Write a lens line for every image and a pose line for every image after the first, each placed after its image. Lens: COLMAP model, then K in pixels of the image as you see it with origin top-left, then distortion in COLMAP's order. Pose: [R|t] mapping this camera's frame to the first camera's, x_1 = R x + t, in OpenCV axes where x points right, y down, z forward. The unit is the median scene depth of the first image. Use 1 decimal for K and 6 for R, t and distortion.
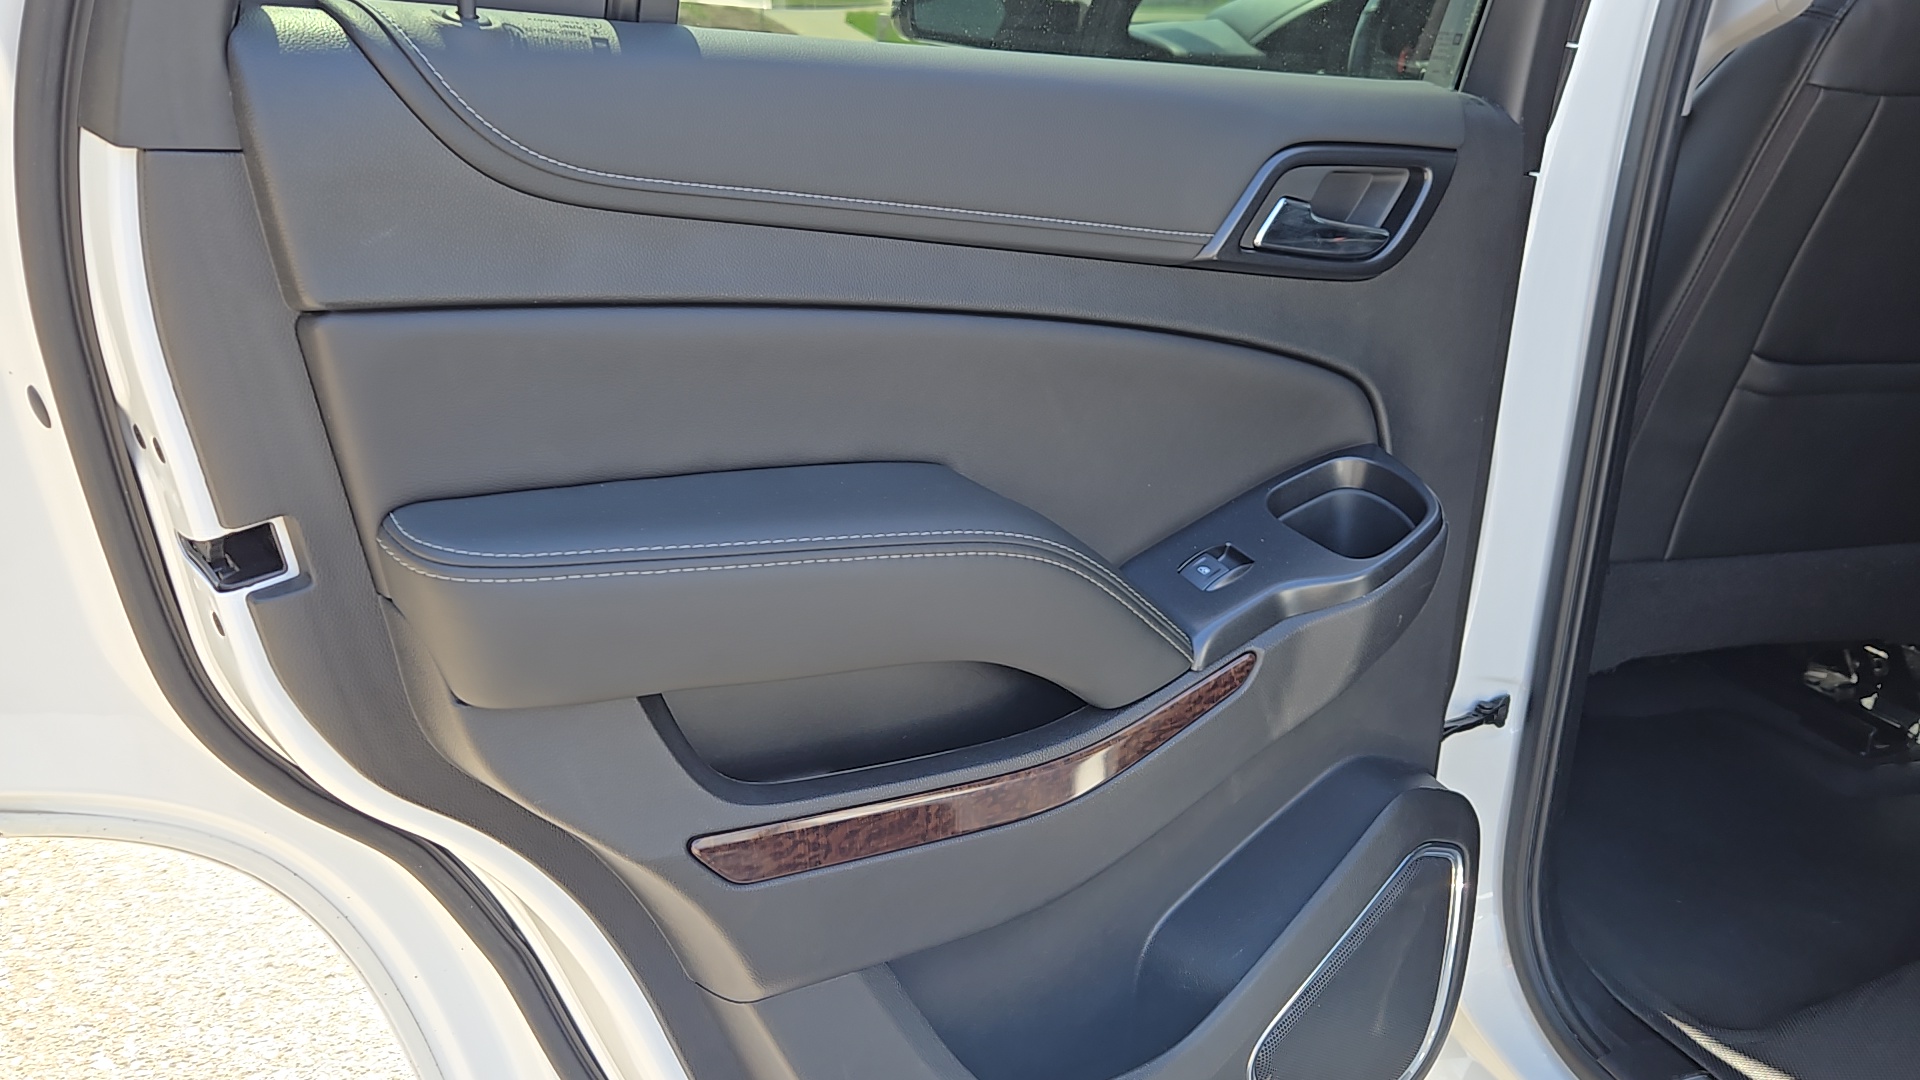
lens RADIAL K [[1605.1, 0, 949.8], [0, 1605.1, 540.2], [0, 0, 1]] dist [0.016214, -0.012821]
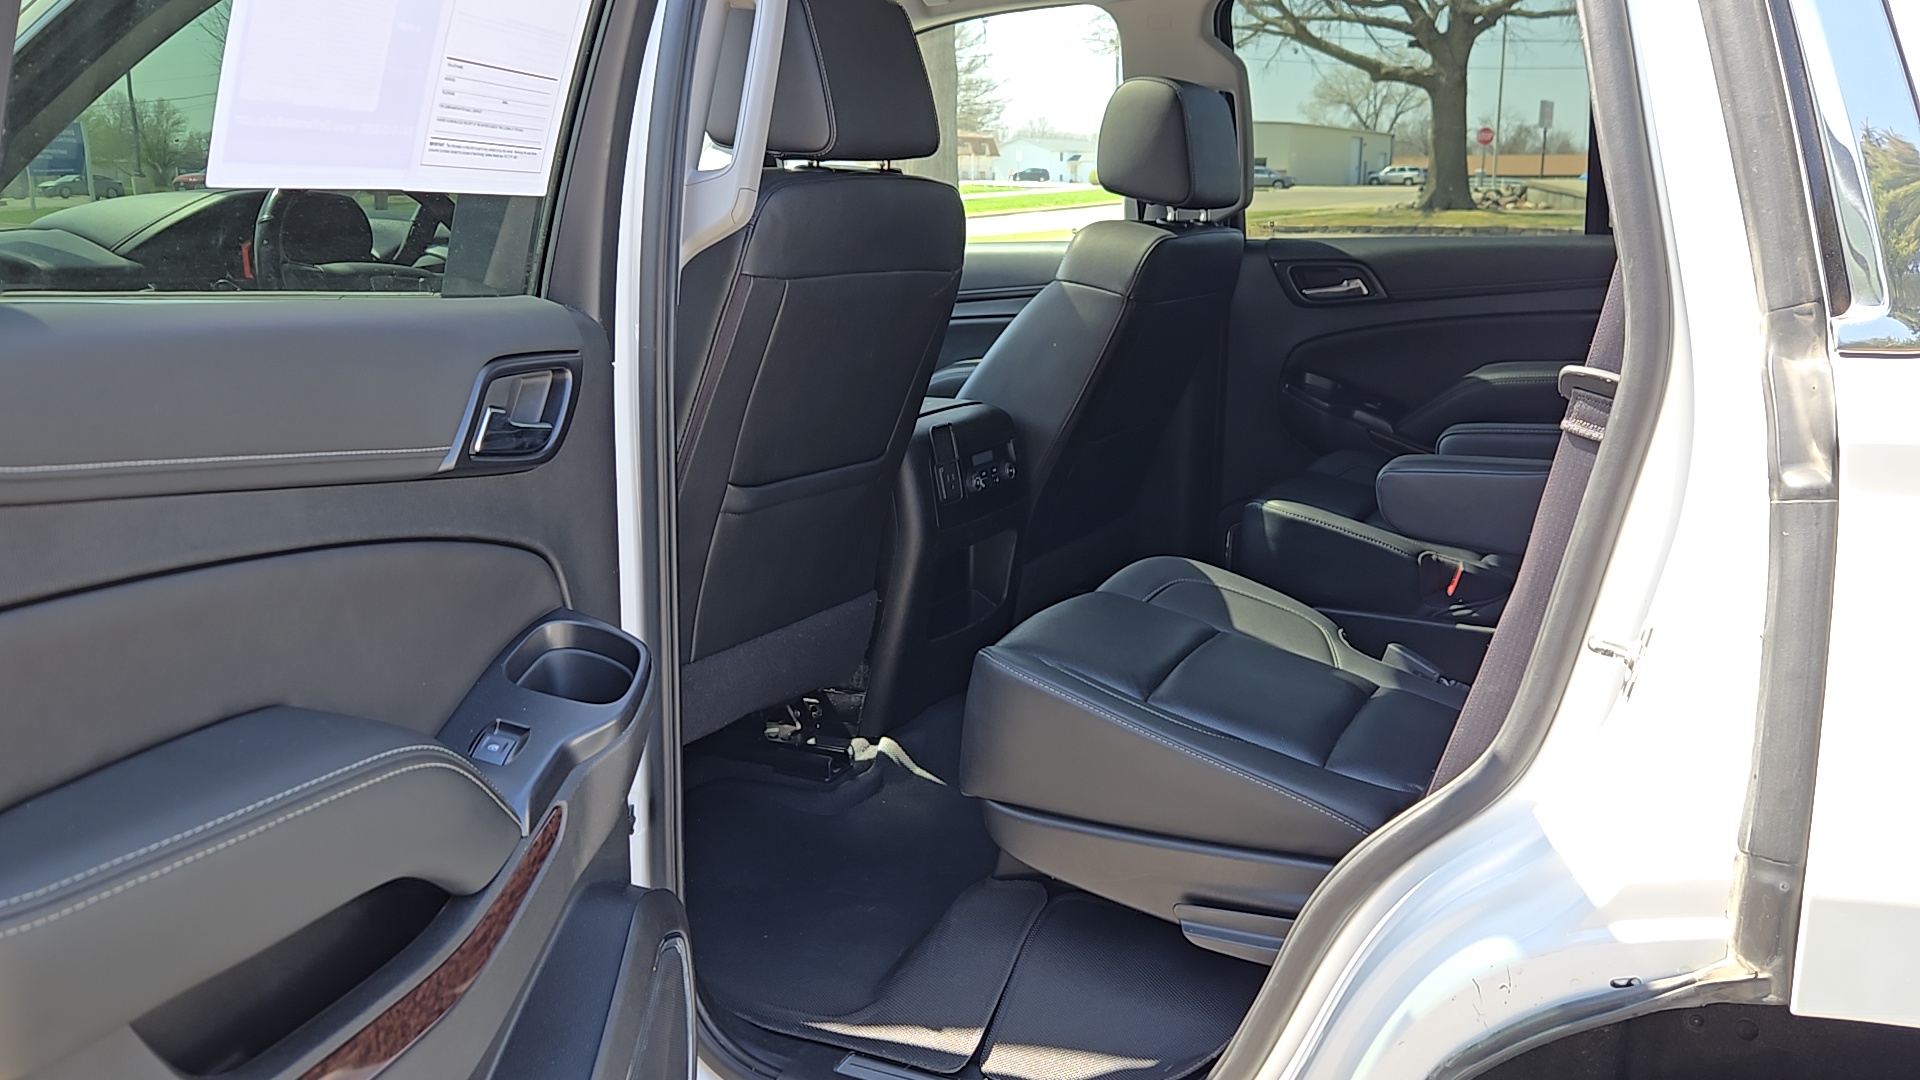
lens RADIAL K [[1605.1, 0, 944.9], [0, 1605.1, 540.9], [0, 0, 1]] dist [0.016214, -0.012821]
pose [[0.712067, -0.174230, 0.680150, -0.314367], [0.241410, 0.970414, -0.004153, -0.035888], [-0.659304, 0.167152, 0.733061, -0.022157]]
